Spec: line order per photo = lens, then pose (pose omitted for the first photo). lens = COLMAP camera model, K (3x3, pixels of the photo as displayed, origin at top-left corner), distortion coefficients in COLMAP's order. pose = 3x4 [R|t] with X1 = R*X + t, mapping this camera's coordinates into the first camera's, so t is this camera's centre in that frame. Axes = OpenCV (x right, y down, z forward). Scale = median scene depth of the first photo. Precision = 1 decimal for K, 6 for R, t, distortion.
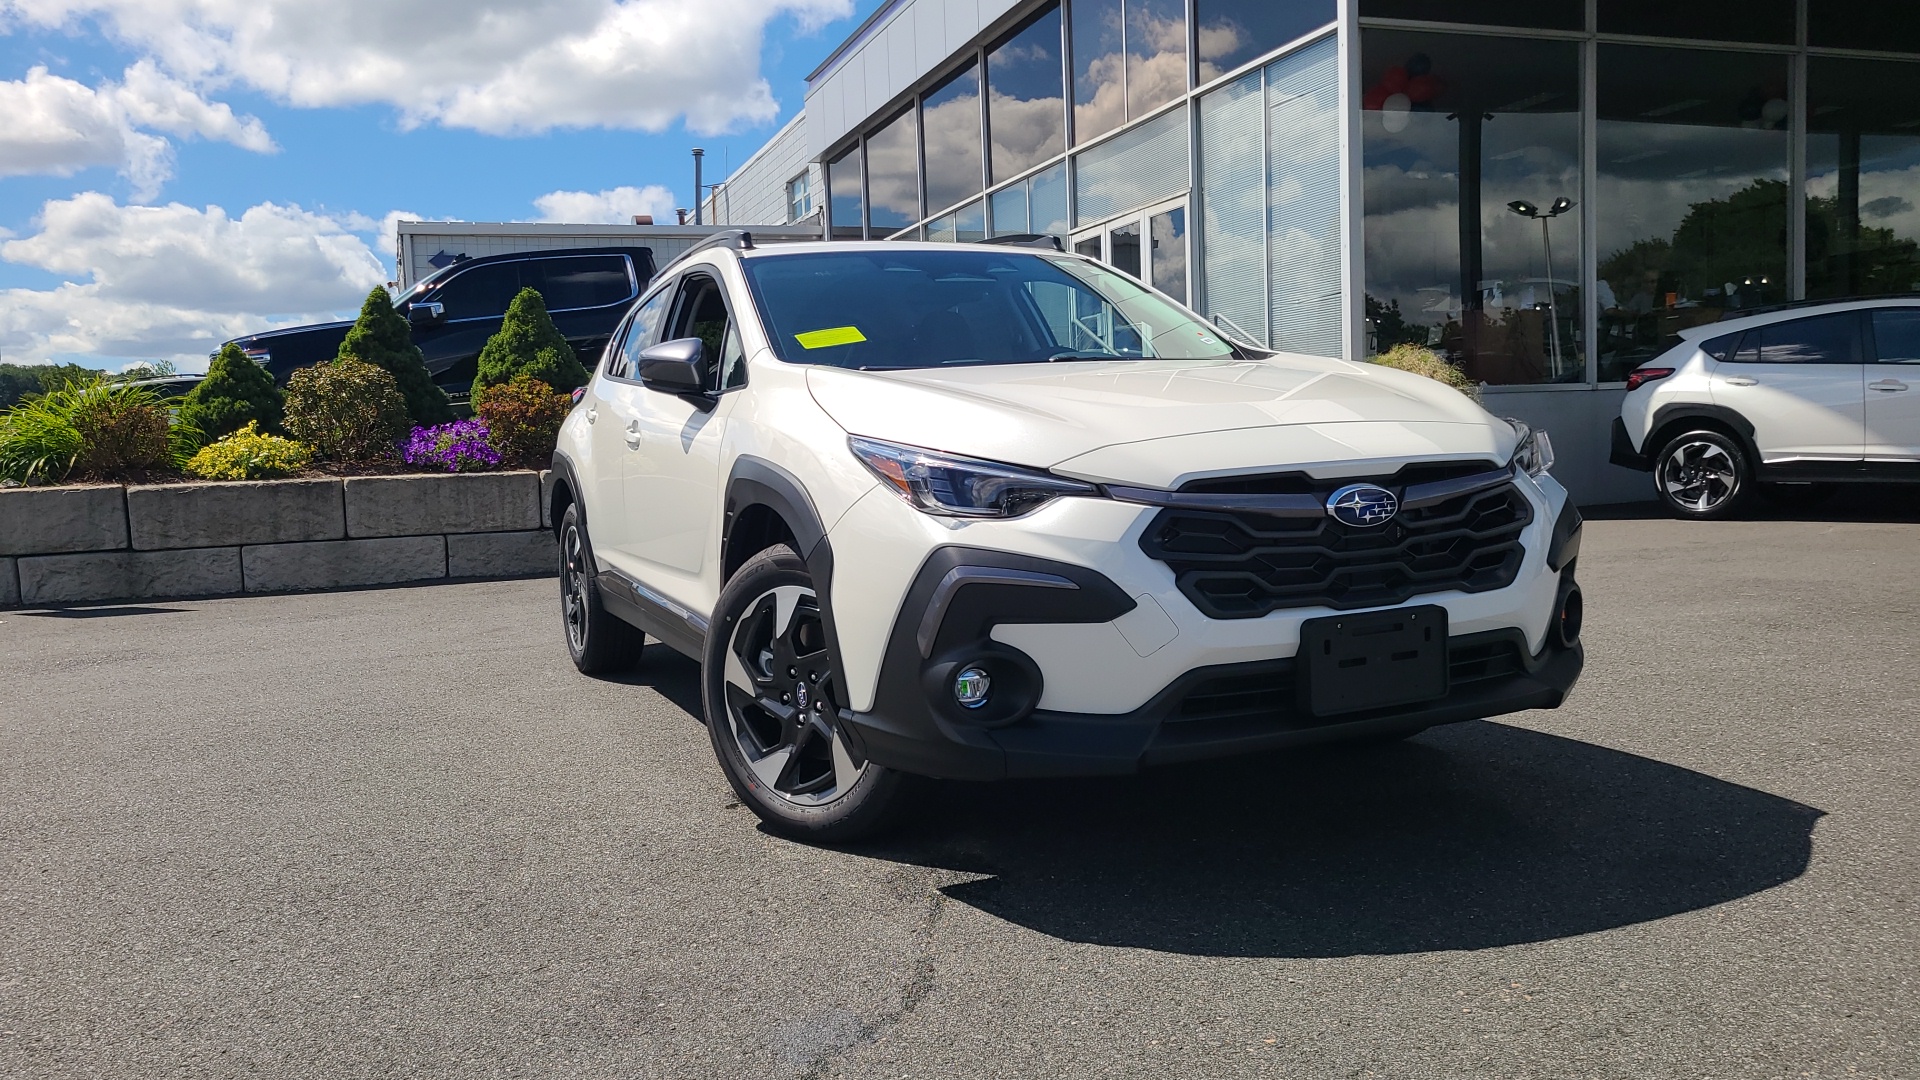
lens RADIAL K [[1435.8, 0, 940.4], [0, 1435.8, 544.2], [0, 0, 1]] dist [0.038908, -0.015318]
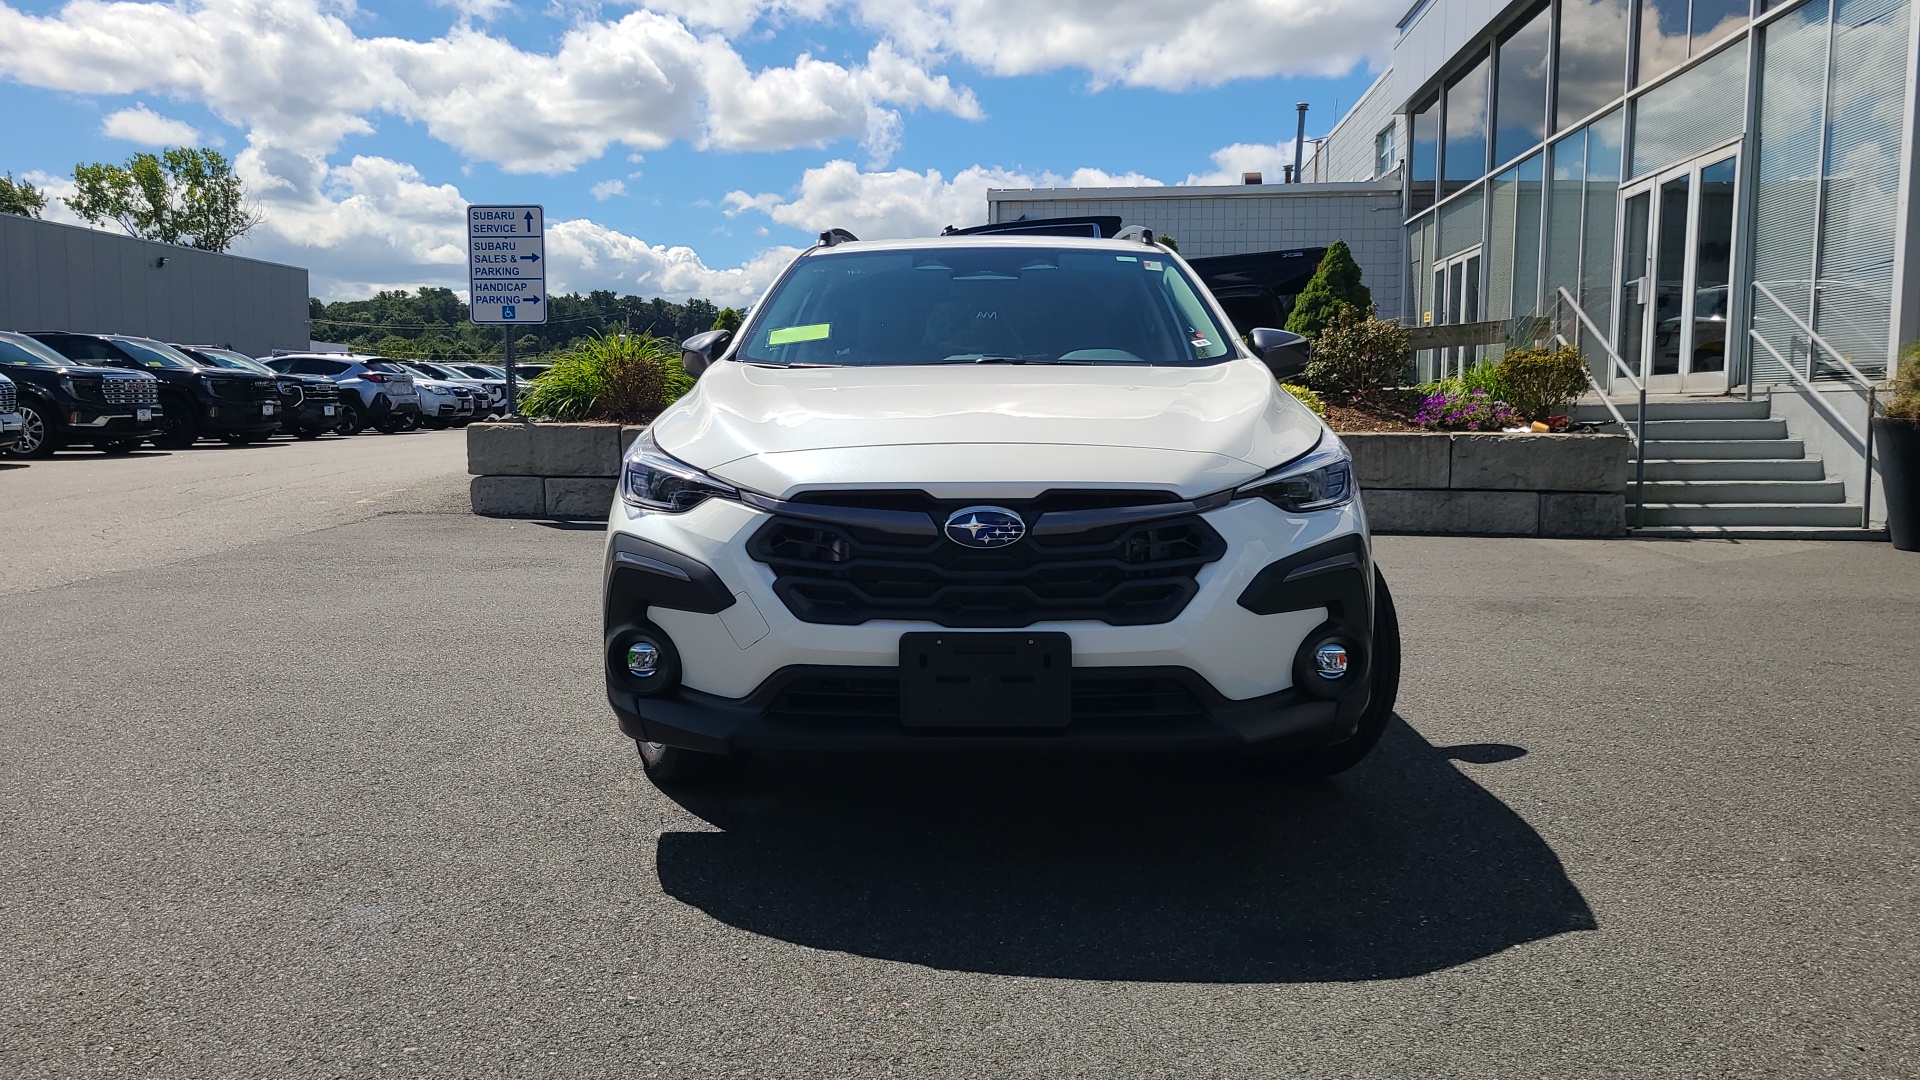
lens RADIAL K [[1435.8, 0, 940.4], [0, 1435.8, 544.2], [0, 0, 1]] dist [0.038908, -0.015318]
pose [[0.897990, 0.086678, -0.431395, 0.693646], [-0.072790, 0.996161, 0.048635, -0.061377], [0.433954, -0.012272, 0.900851, 0.074205]]
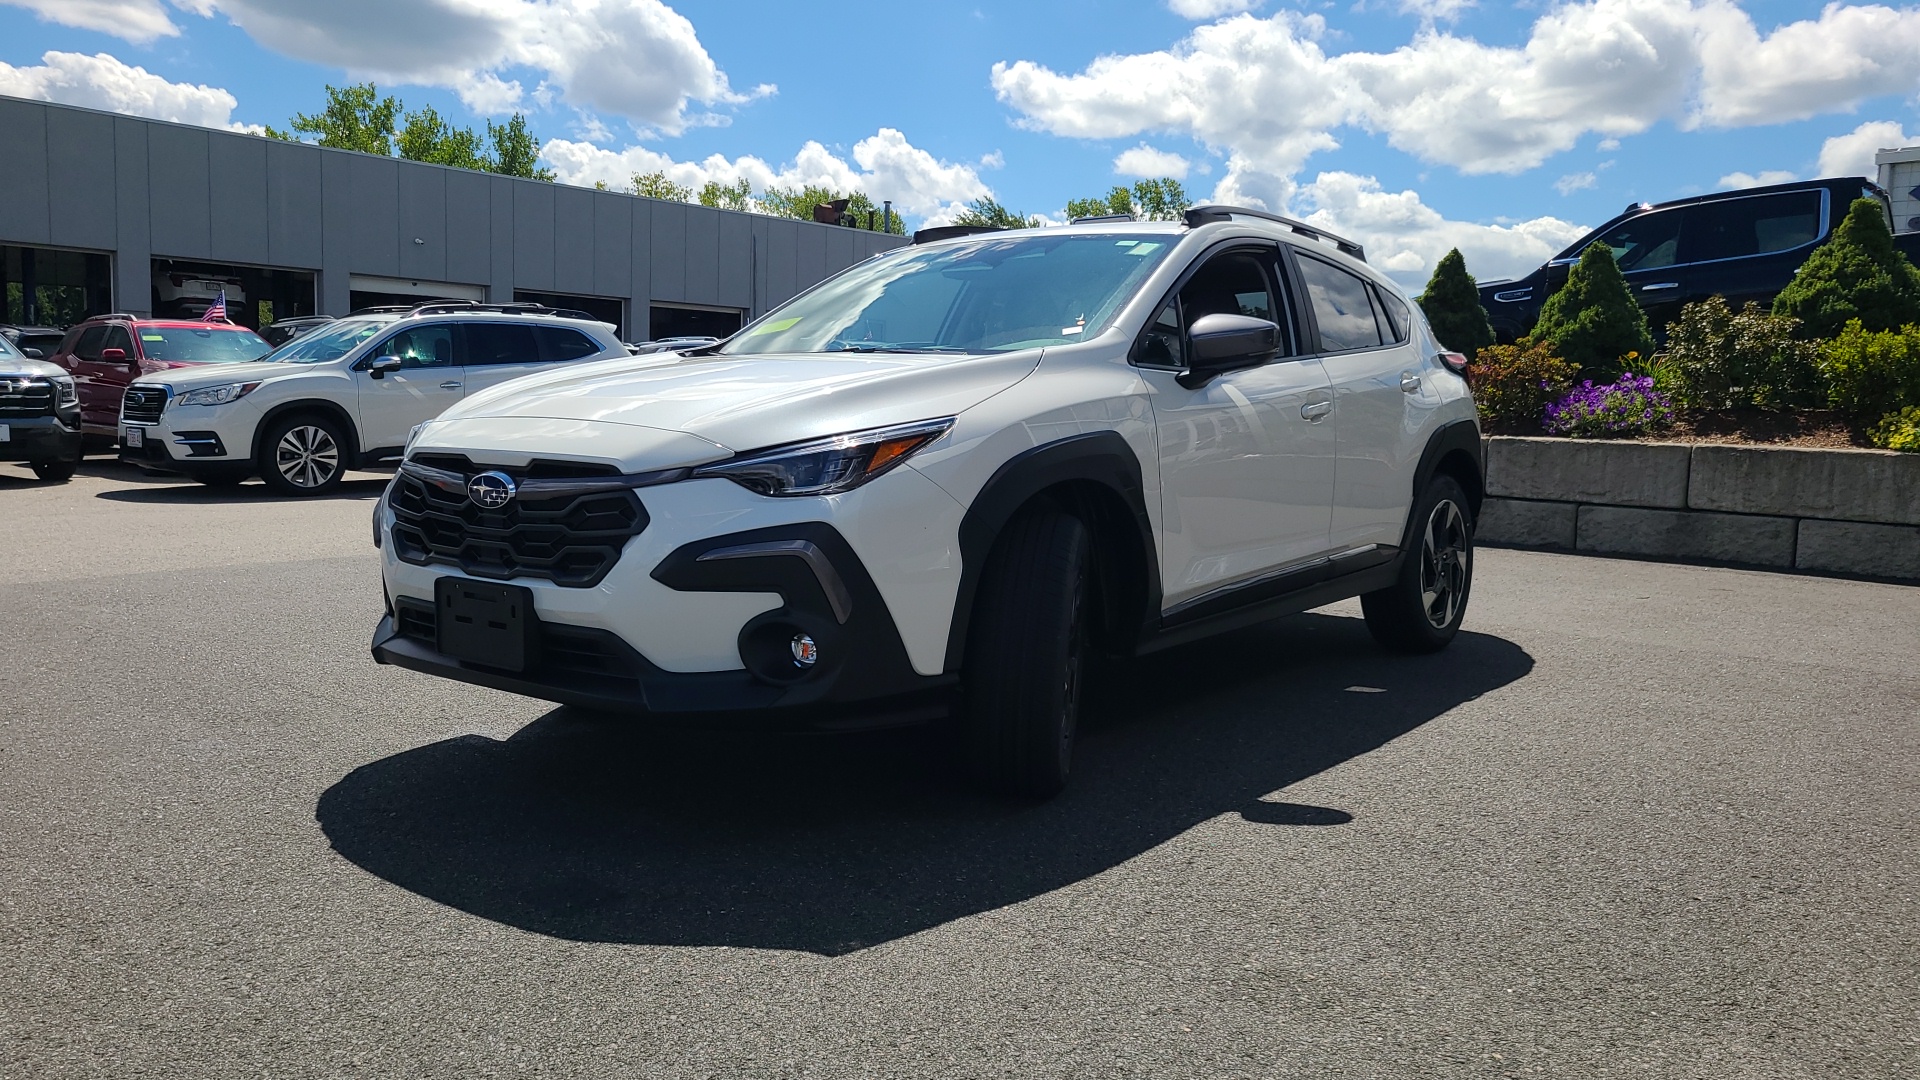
lens RADIAL K [[1445.0, 0, 915.9], [0, 1445.0, 538.1], [0, 0, 1]] dist [0.044780, -0.000970]
pose [[0.455441, 0.136323, -0.879767, 1.464113], [-0.107470, 0.989399, 0.097675, -0.137686], [0.883755, 0.050063, 0.465263, 0.751012]]
